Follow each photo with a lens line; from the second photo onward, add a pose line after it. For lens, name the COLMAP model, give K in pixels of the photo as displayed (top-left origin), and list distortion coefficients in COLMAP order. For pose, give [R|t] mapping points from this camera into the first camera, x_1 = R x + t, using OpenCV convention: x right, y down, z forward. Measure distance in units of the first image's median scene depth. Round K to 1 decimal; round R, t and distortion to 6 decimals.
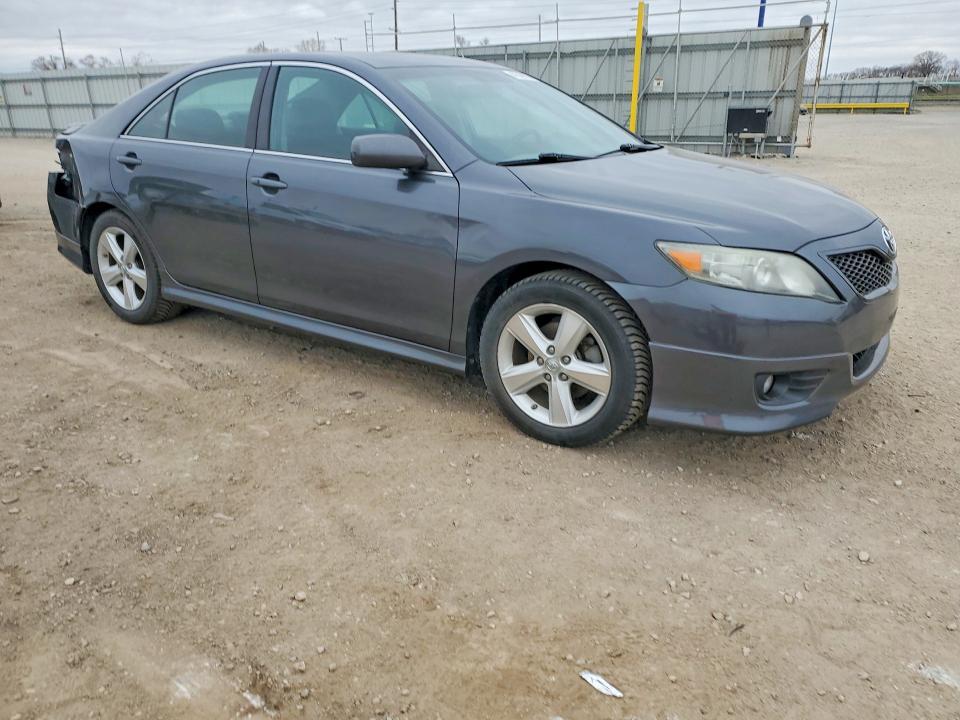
lens RADIAL K [[739.0, 0, 481.1], [0, 739.0, 348.7], [0, 0, 1]] dist [0.013265, 0.010449]
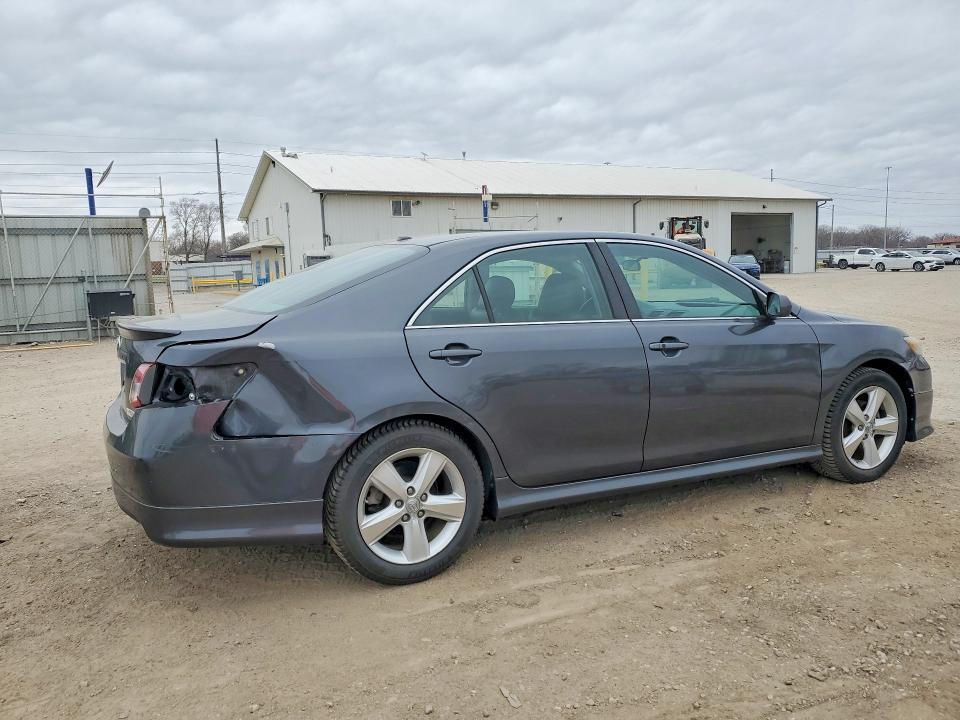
lens RADIAL K [[739.0, 0, 481.1], [0, 739.0, 348.7], [0, 0, 1]] dist [0.013265, 0.010449]
pose [[0.481948, -0.103594, 0.870054, -0.273840], [0.305605, 0.950504, -0.056110, -0.049685], [-0.821177, 0.292935, 0.489752, 0.143733]]
